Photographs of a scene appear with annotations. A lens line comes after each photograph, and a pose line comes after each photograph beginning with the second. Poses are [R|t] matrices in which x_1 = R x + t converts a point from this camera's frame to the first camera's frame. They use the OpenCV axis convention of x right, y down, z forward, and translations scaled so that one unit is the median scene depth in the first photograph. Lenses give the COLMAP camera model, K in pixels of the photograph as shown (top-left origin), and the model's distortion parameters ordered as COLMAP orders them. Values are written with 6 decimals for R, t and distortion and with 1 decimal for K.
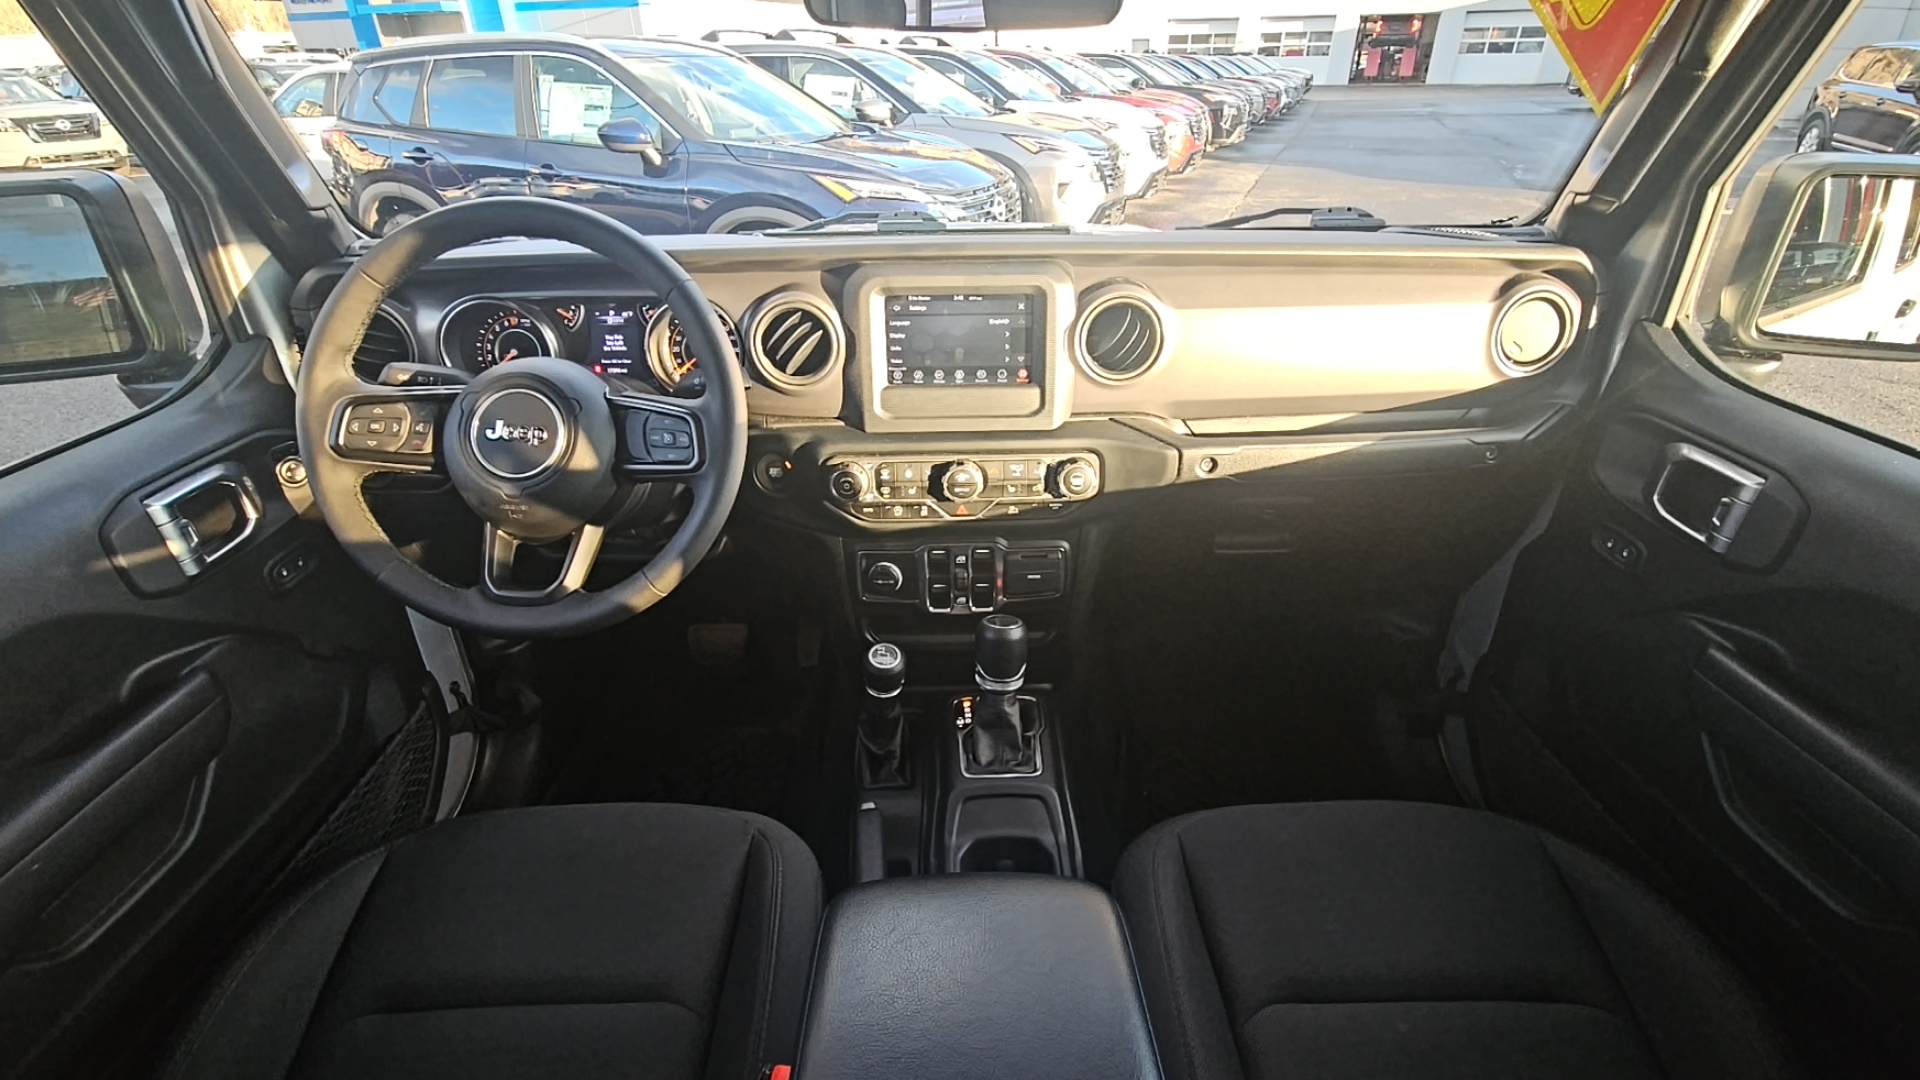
lens RADIAL K [[842.2, 0, 951.2], [0, 842.2, 532.2], [0, 0, 1]] dist [0.015498, -0.008961]
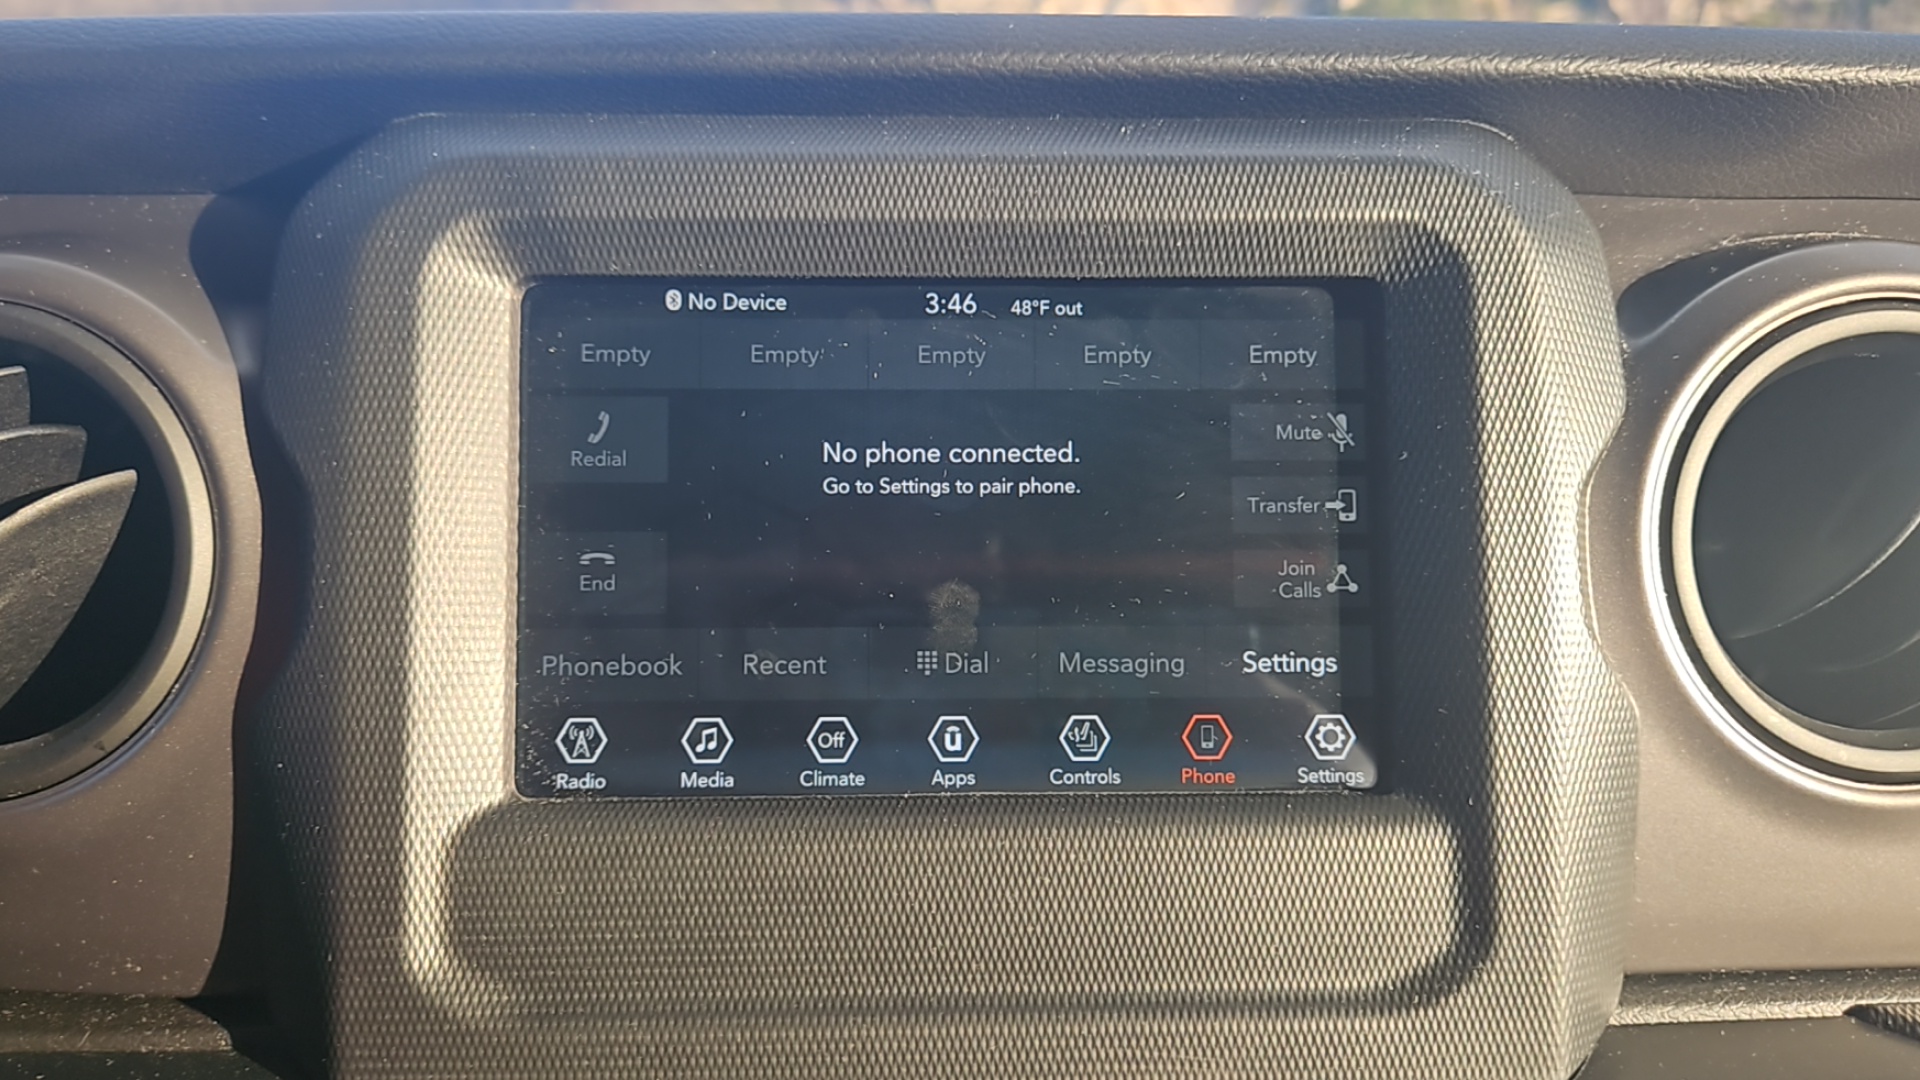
lens RADIAL K [[1398.0, 0, 951.2], [0, 1398.0, 531.2], [0, 0, 1]] dist [0.047458, -0.059199]
pose [[0.999674, 0.010298, 0.023353, 0.002580], [-0.001667, 0.939375, -0.342888, -0.130620], [-0.025468, 0.342737, 0.939086, 0.724443]]
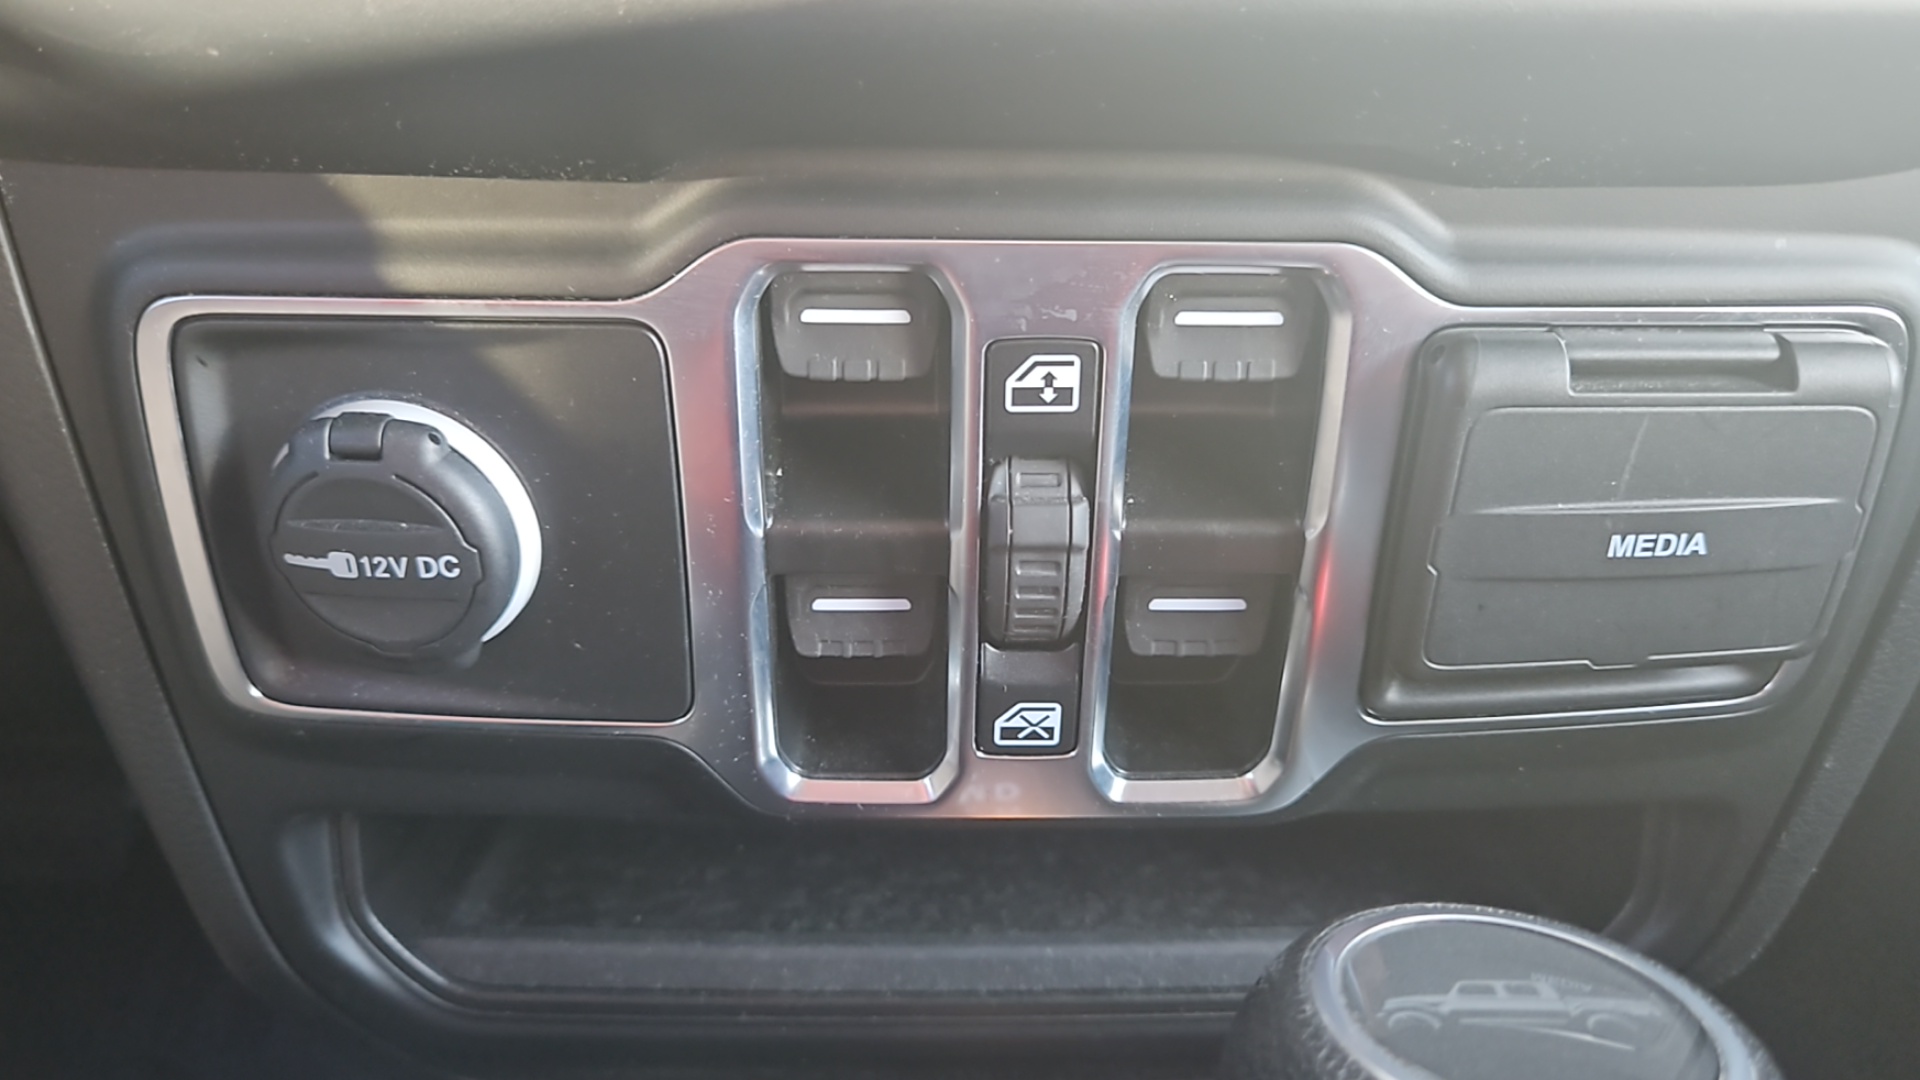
lens RADIAL K [[1428.3, 0, 967.4], [0, 1428.3, 515.6], [0, 0, 1]] dist [0.047878, -0.060257]
pose [[0.999376, 0.016386, 0.031303, -0.005148], [-0.017386, 0.999338, 0.031956, 0.046749], [-0.030759, -0.032480, 0.998999, 0.861692]]
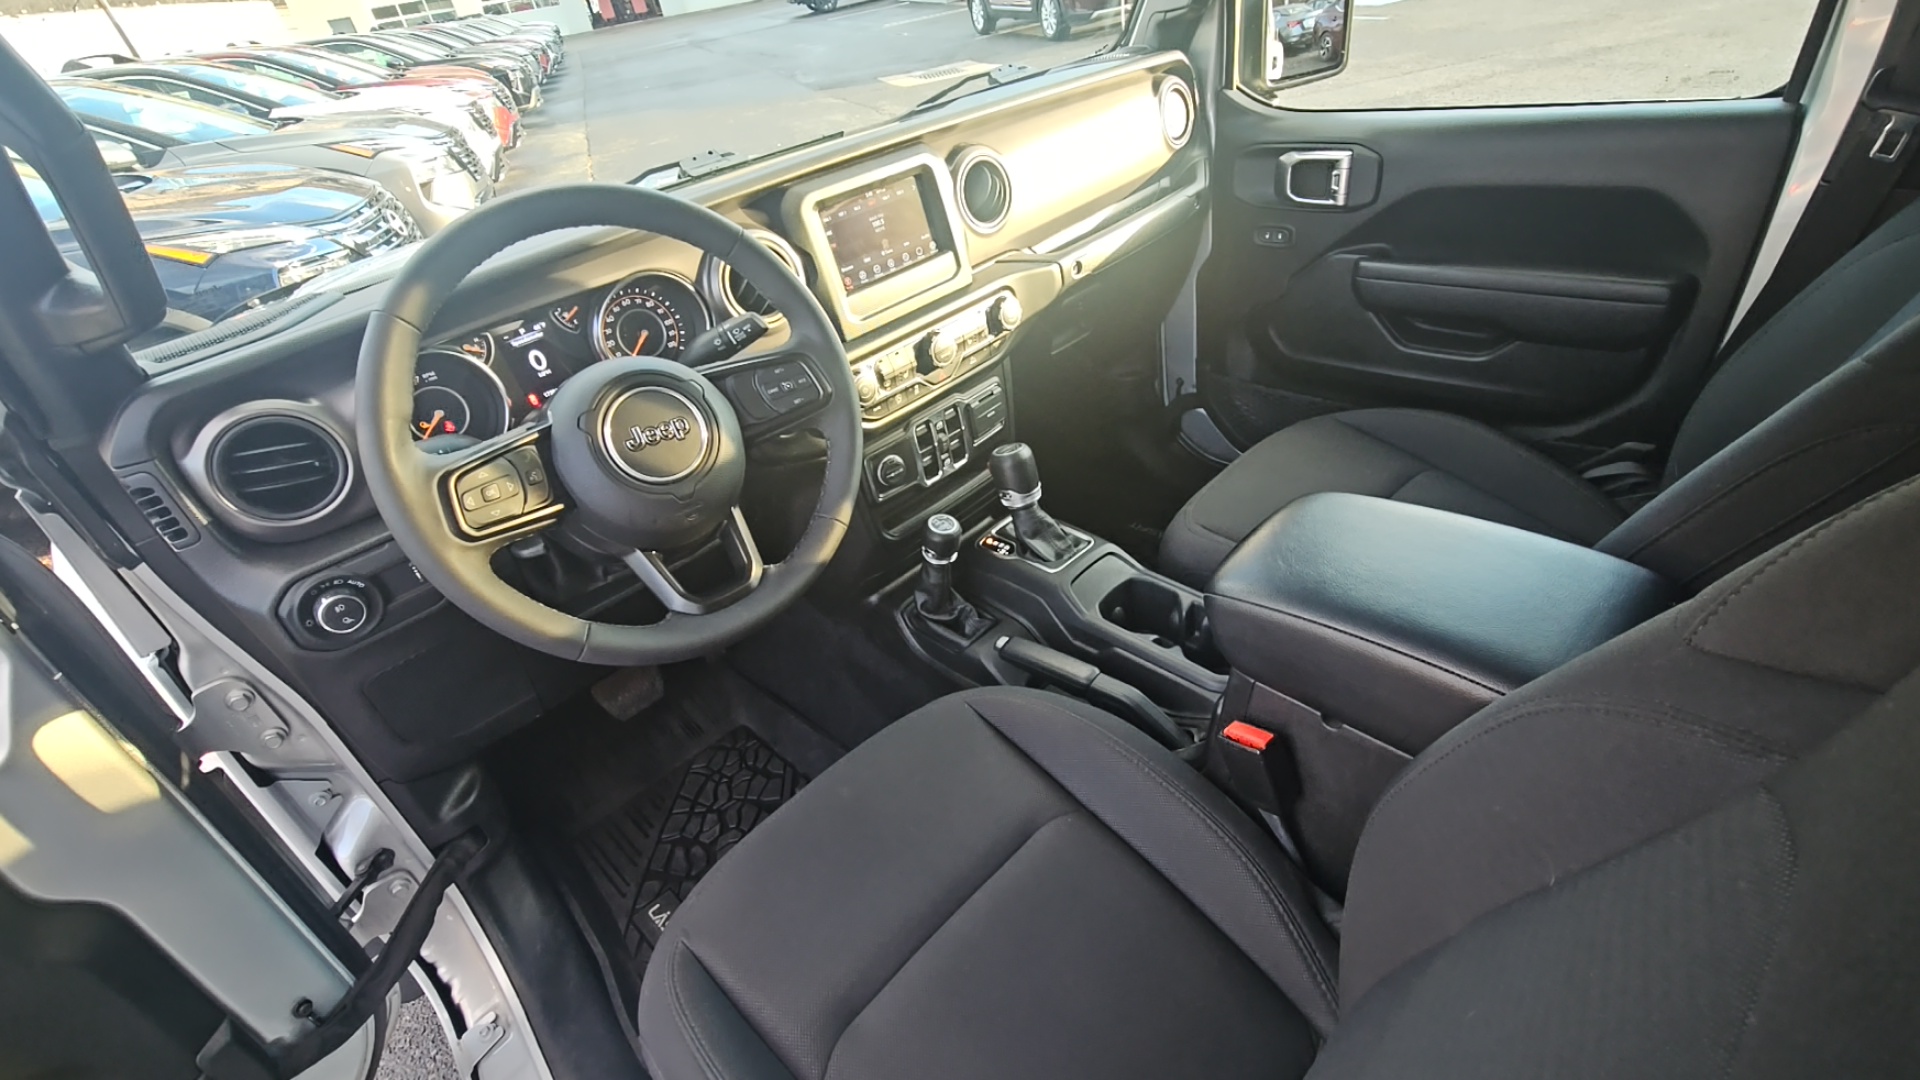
lens RADIAL K [[840.1, 0, 951.1], [0, 840.1, 538.8], [0, 0, 1]] dist [0.014398, -0.008453]
pose [[0.728265, -0.470953, 0.497829, -0.656469], [0.444595, 0.877511, 0.179748, -0.032427], [-0.521504, 0.090428, 0.848444, 0.049994]]
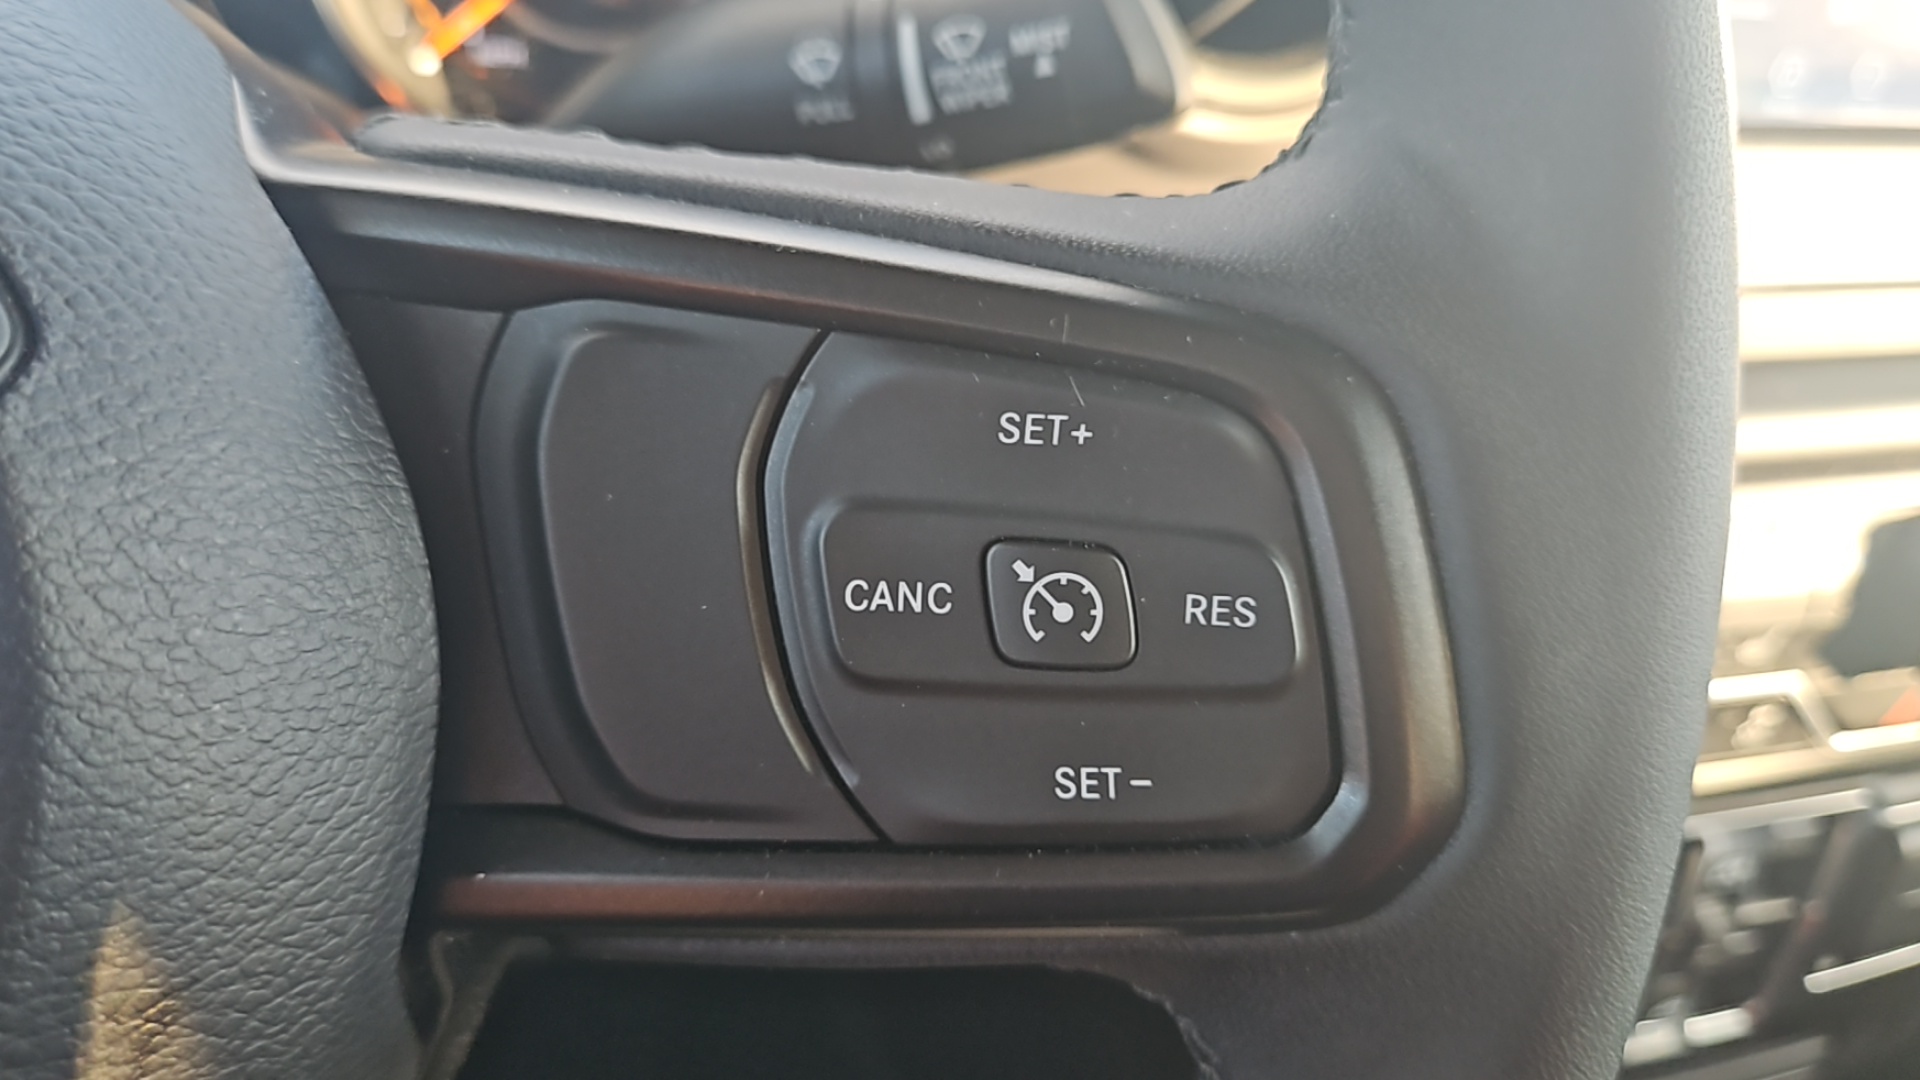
lens RADIAL K [[1428.3, 0, 967.4], [0, 1428.3, 515.6], [0, 0, 1]] dist [0.047878, -0.060257]
pose [[0.960014, -0.053571, 0.274780, -0.325667], [0.030093, 0.995580, 0.088961, -0.118430], [-0.278332, -0.077134, 0.957383, 0.720007]]
